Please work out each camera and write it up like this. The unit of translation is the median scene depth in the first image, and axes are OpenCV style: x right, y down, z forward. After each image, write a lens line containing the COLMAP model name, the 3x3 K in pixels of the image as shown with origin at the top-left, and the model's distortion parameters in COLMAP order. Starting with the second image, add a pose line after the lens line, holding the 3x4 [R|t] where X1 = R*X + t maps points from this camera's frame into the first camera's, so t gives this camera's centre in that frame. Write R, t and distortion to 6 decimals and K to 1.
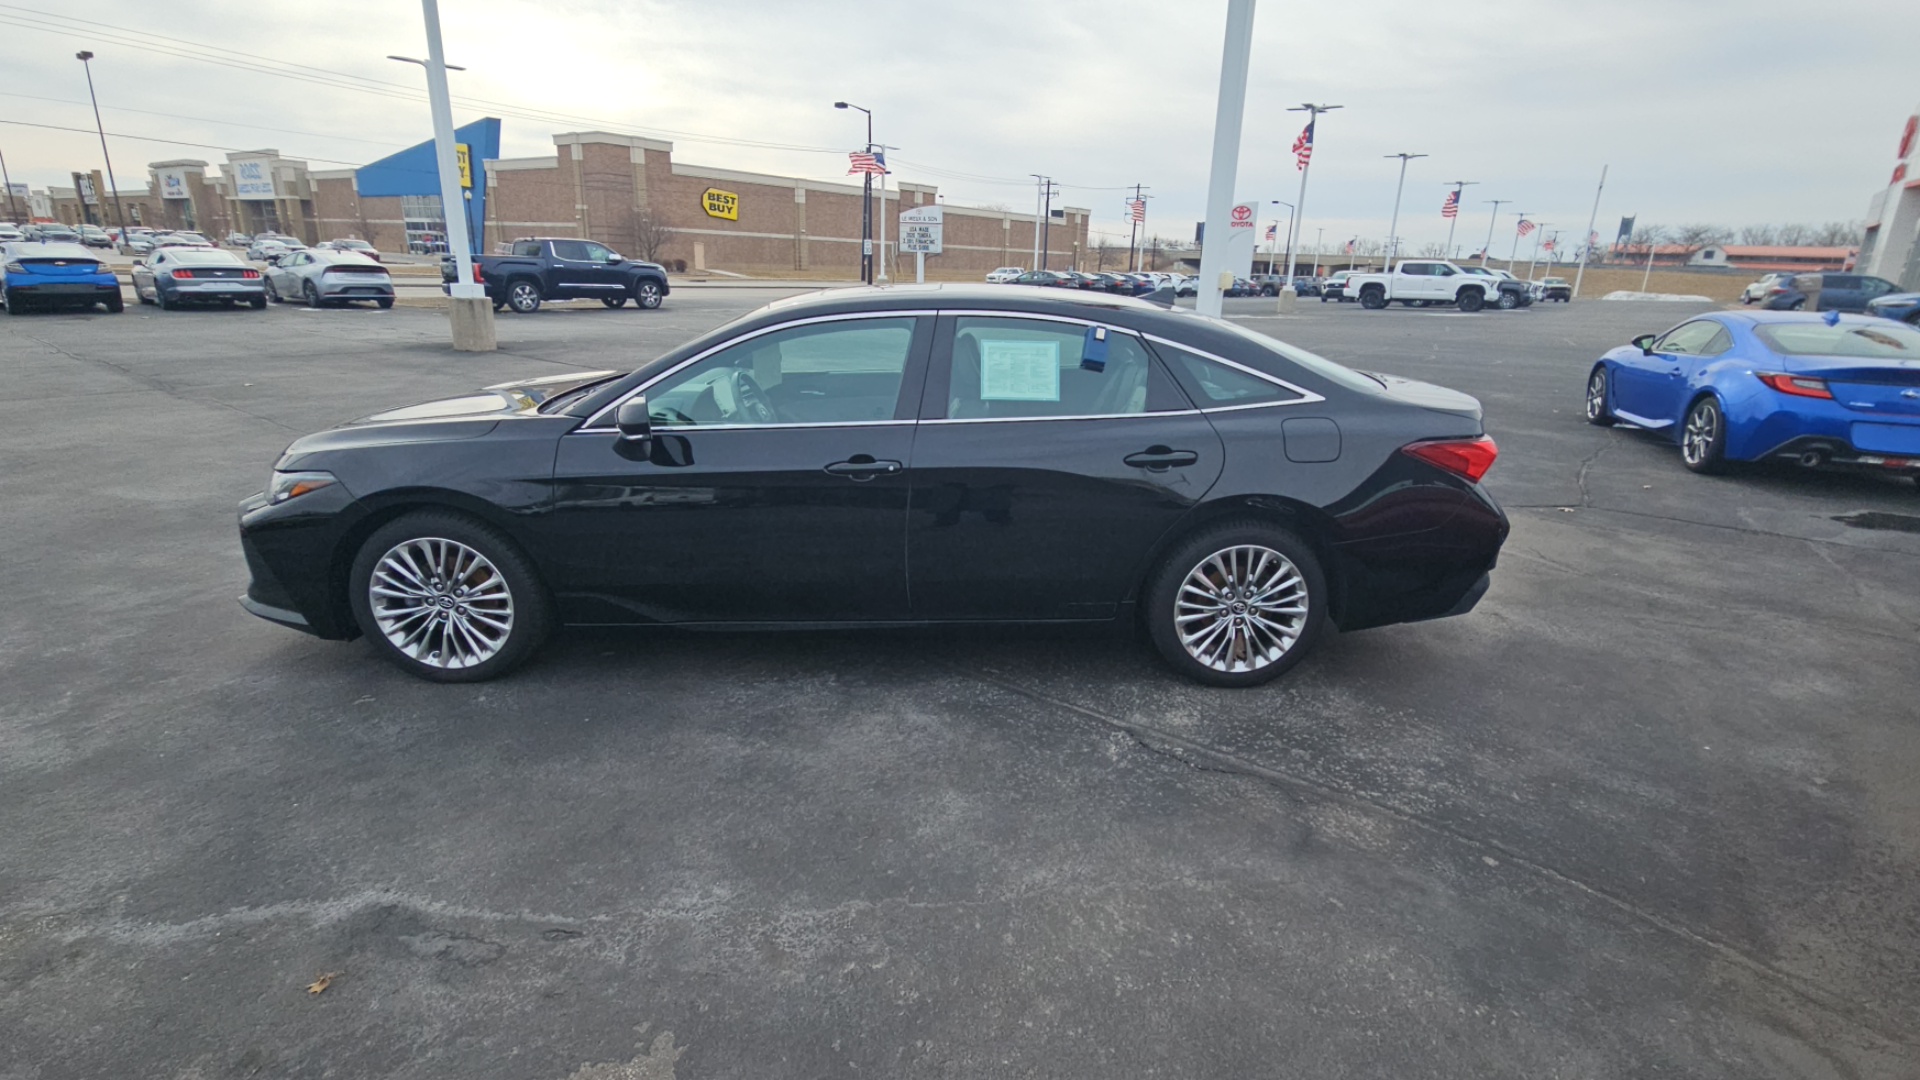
lens RADIAL K [[882.6, 0, 979.4], [0, 882.6, 543.8], [0, 0, 1]] dist [0.001815, -0.000852]
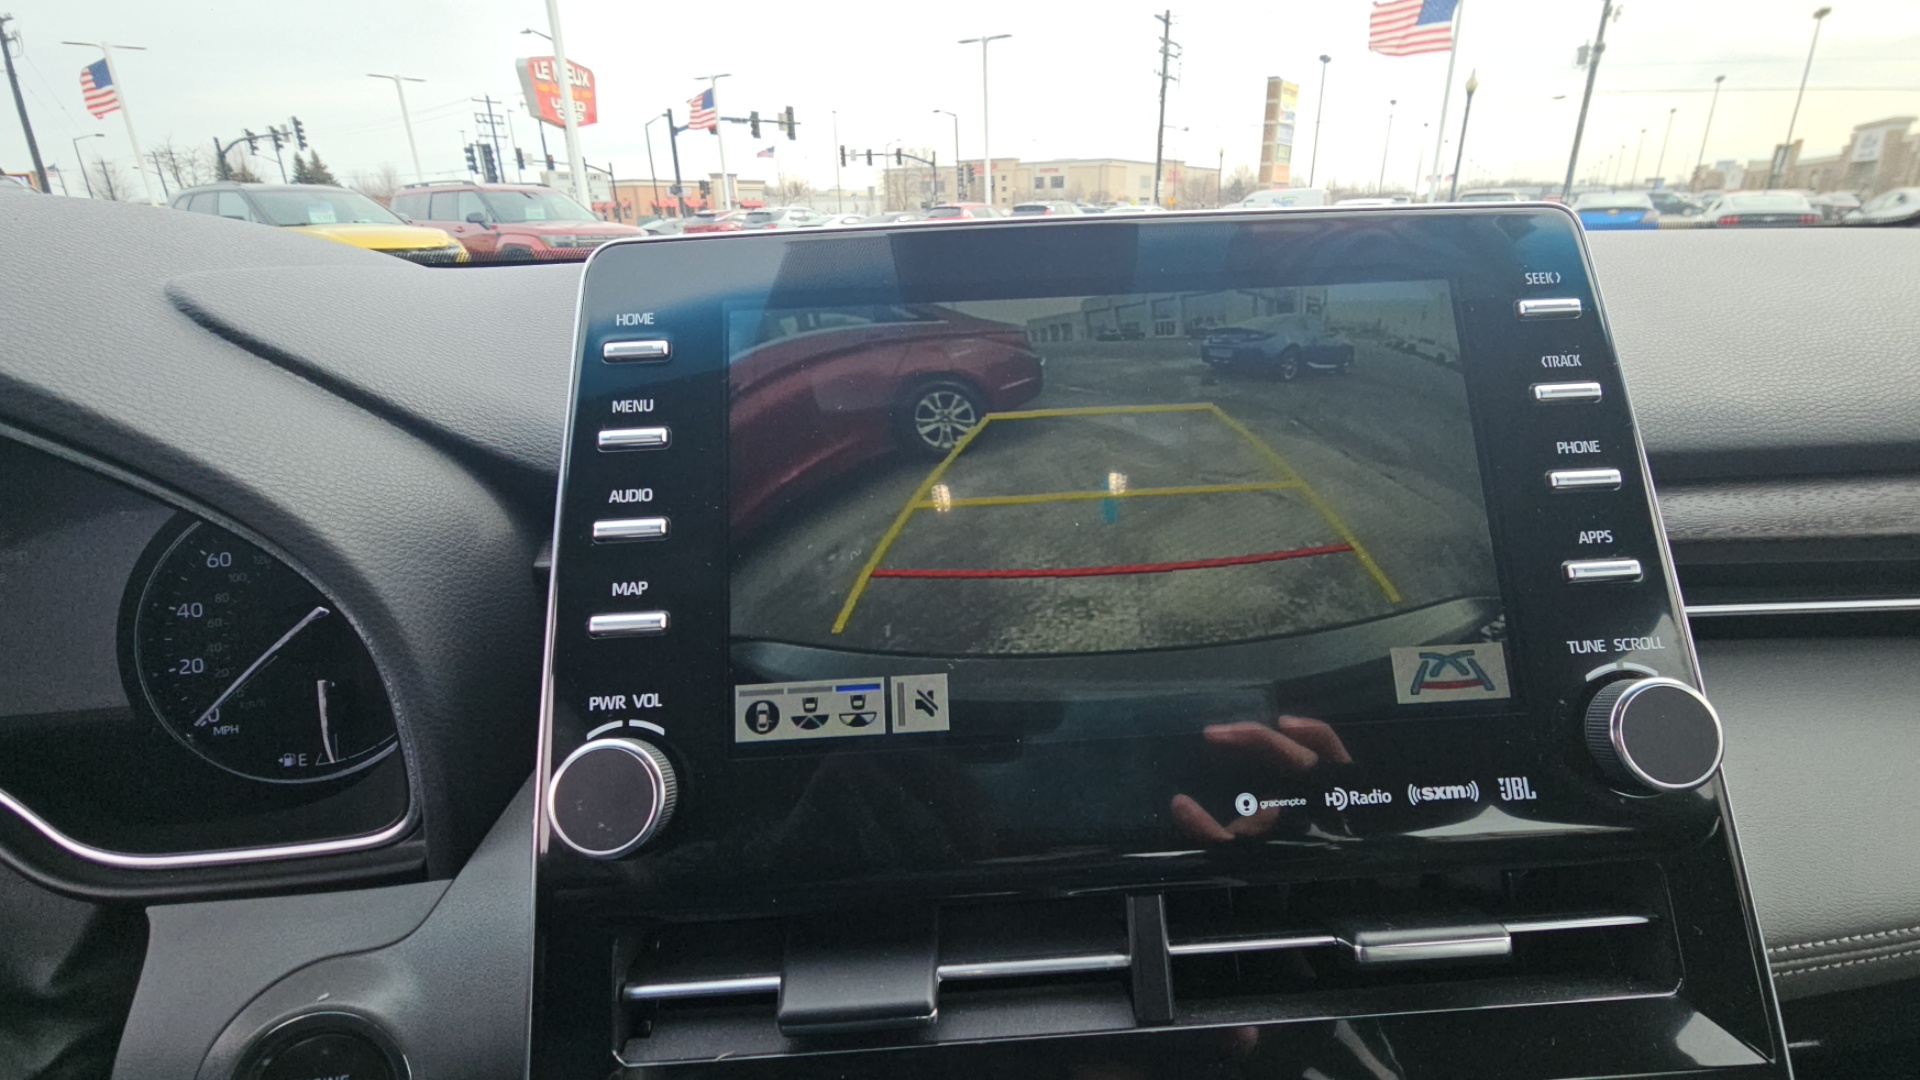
lens RADIAL K [[854.7, 0, 979.8], [0, 854.7, 545.8], [0, 0, 1]] dist [0.010678, -0.008184]
pose [[0.104146, 0.323591, -0.940448, -0.315972], [-0.282165, 0.916350, 0.284052, -0.240977], [0.953696, 0.235778, 0.186741, 1.316537]]
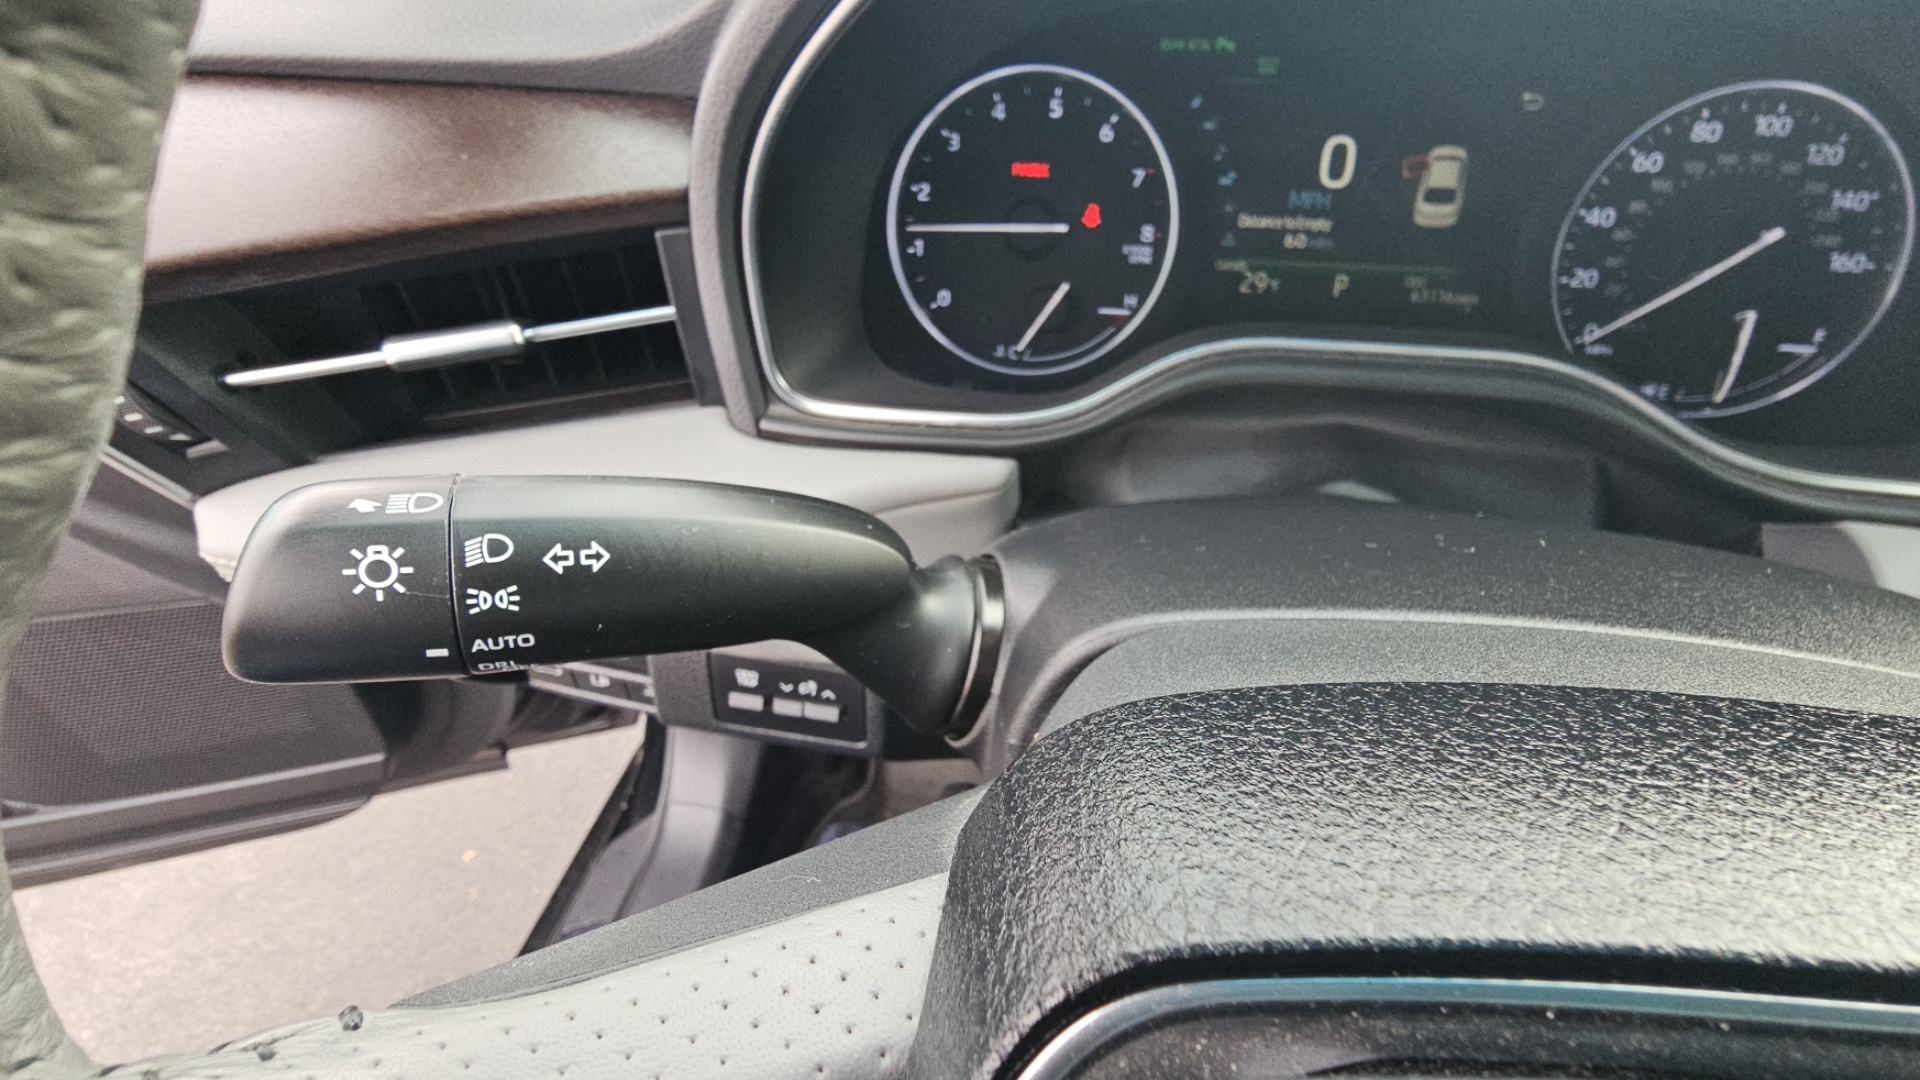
lens RADIAL K [[856.3, 0, 986.9], [0, 856.3, 542.1], [0, 0, 1]] dist [0.013306, -0.008961]
pose [[-0.184239, 0.624620, -0.758884, -0.310156], [-0.297781, 0.700341, 0.648729, -0.194522], [0.936687, 0.345502, 0.056970, 1.188771]]
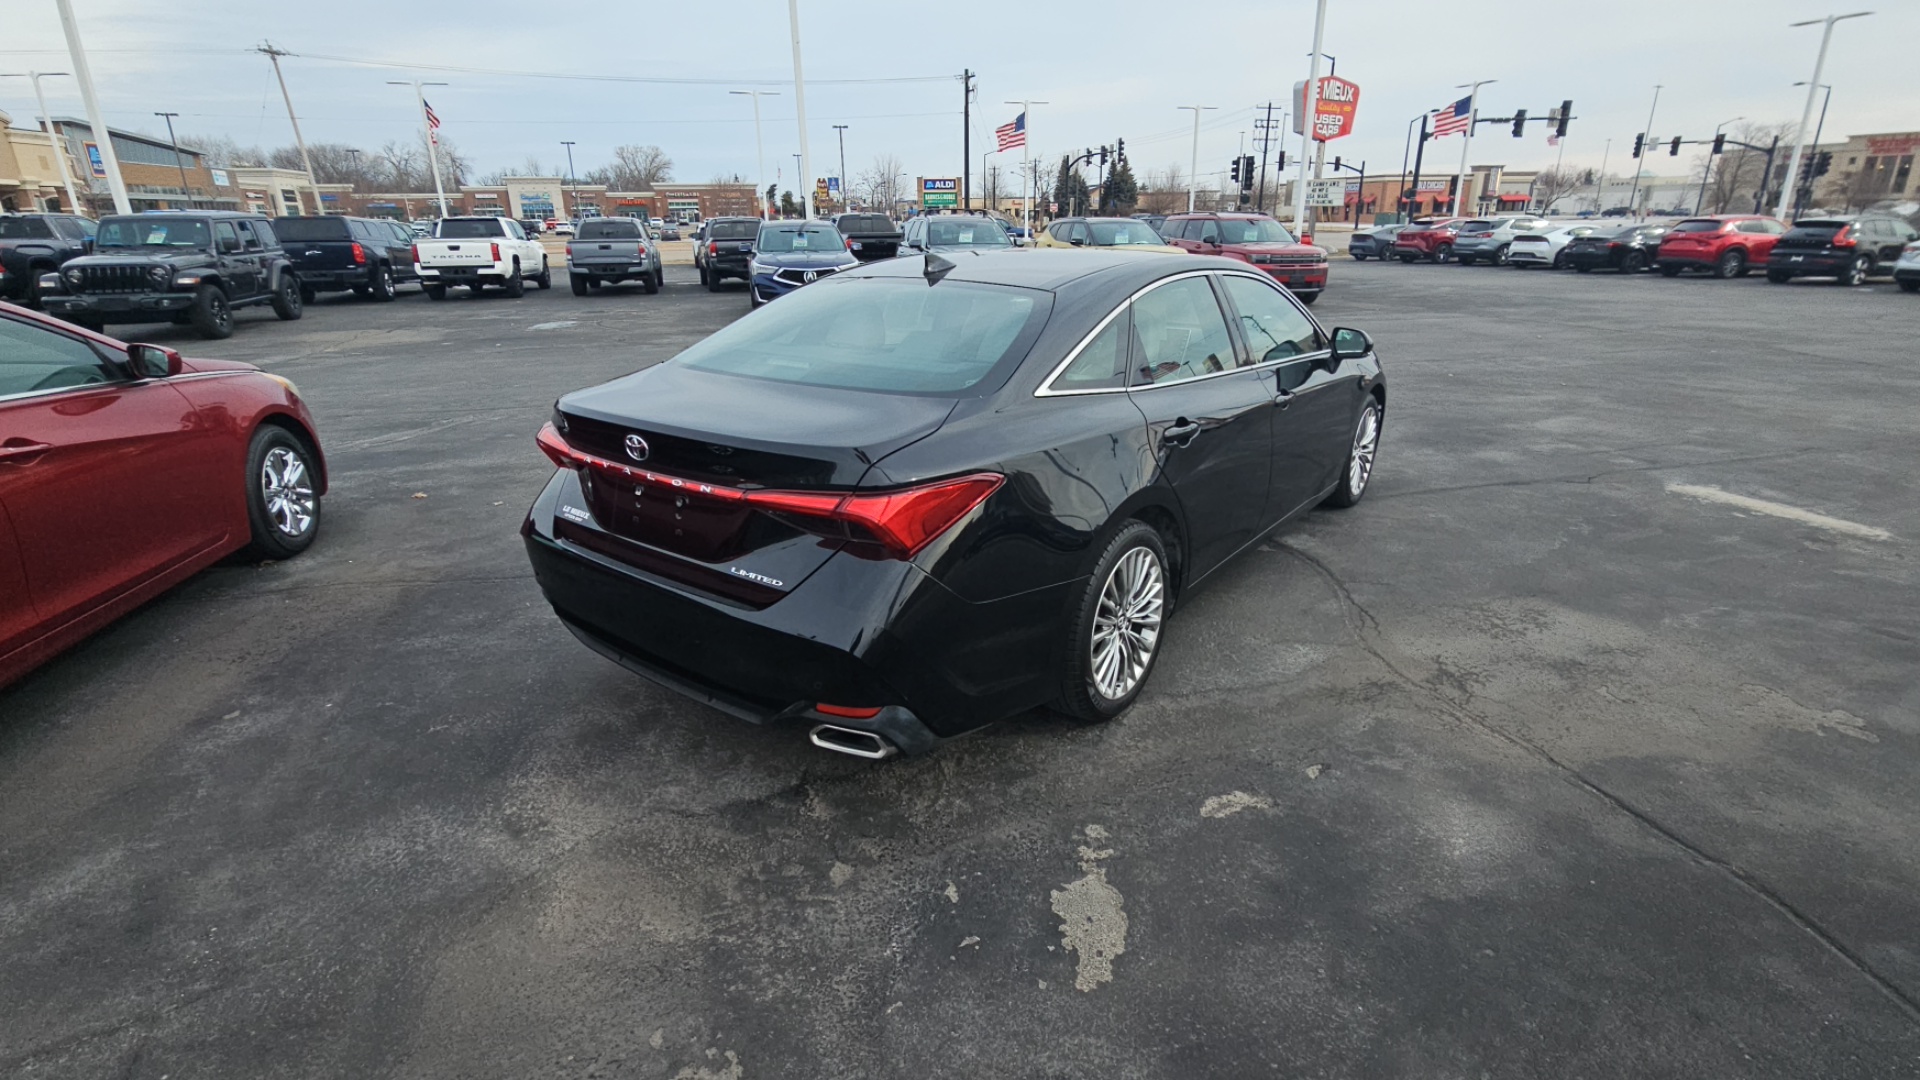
lens RADIAL K [[893.1, 0, 987.4], [0, 893.1, 536.5], [0, 0, 1]] dist [0.002341, -0.001228]
pose [[-0.606375, 0.240595, -0.757907, 1.143147], [-0.252437, 0.845581, 0.470392, -0.617672], [0.754046, 0.476558, -0.452004, 2.014615]]
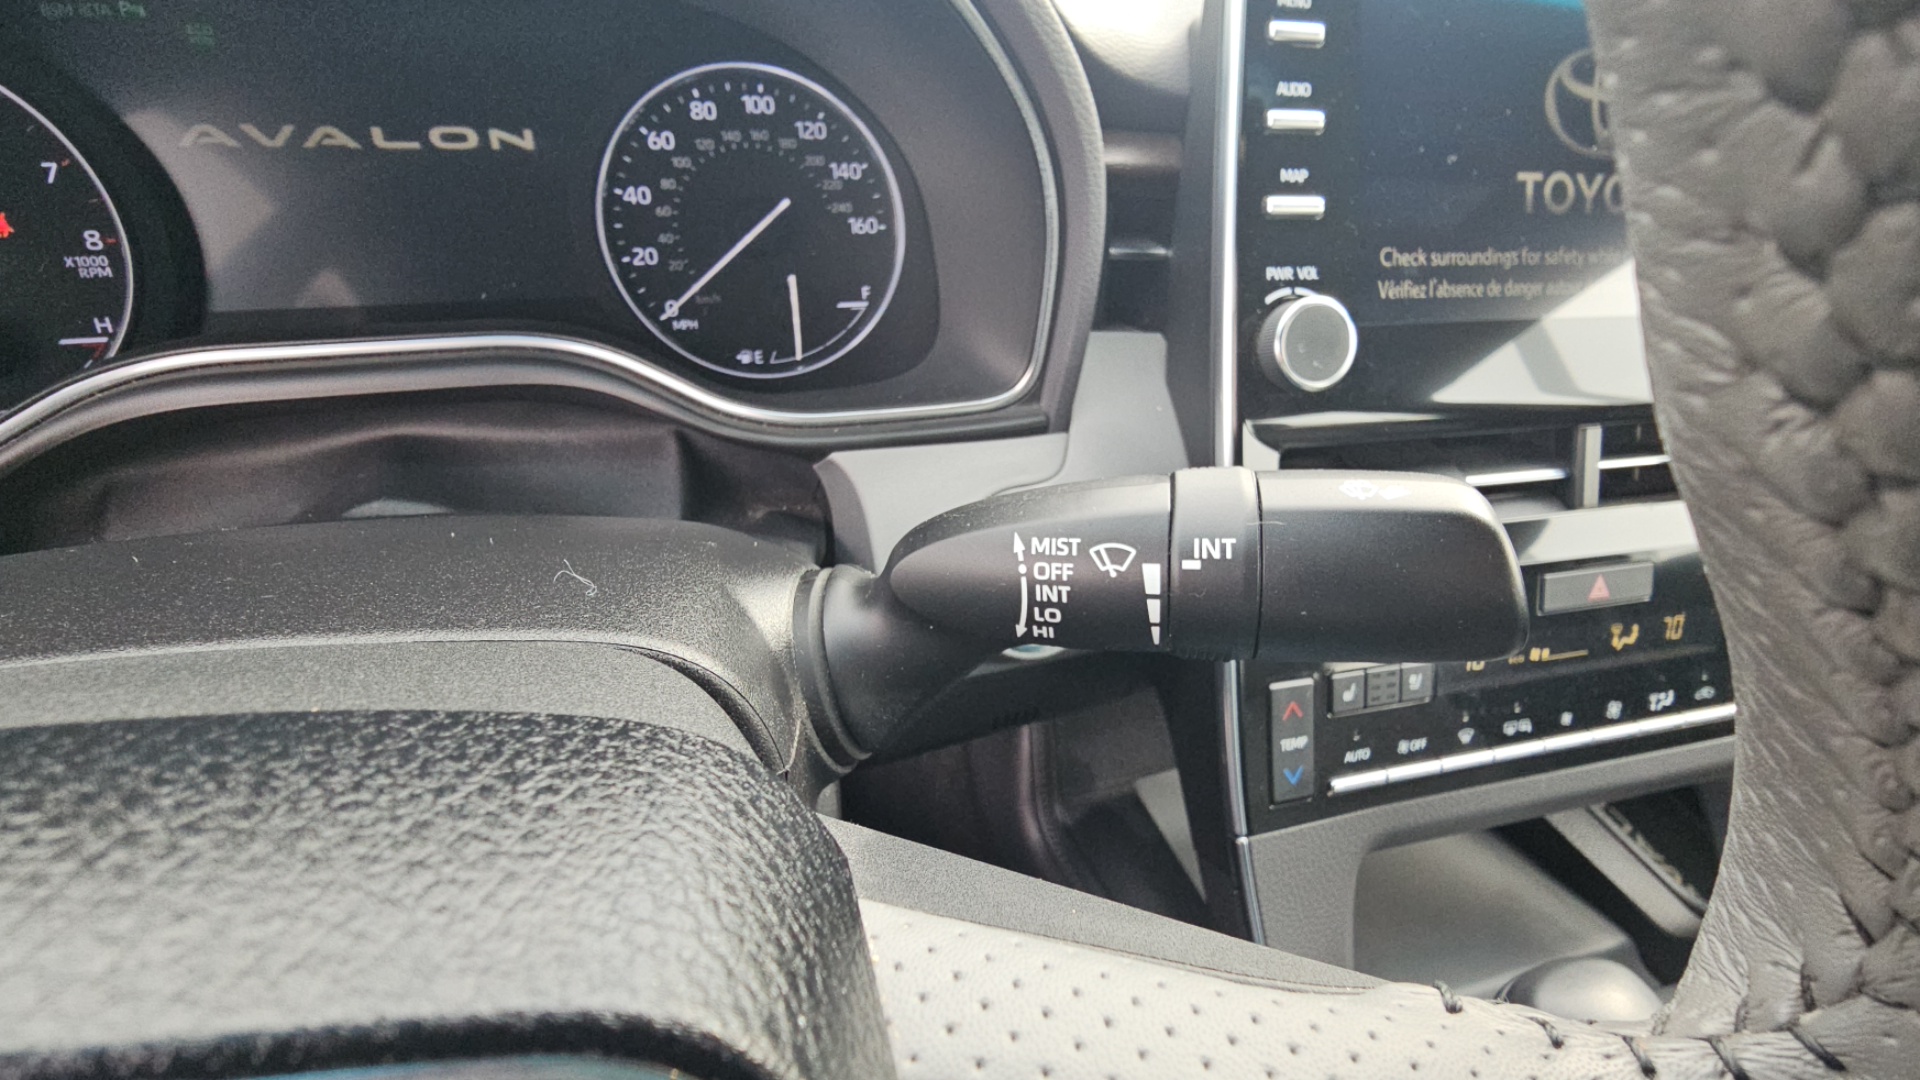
lens RADIAL K [[856.3, 0, 986.9], [0, 856.3, 542.1], [0, 0, 1]] dist [0.013306, -0.008961]
pose [[0.317788, 0.595215, -0.738058, -0.310607], [-0.385467, 0.792283, 0.472973, -0.208443], [0.866271, 0.134192, 0.481214, 1.239619]]
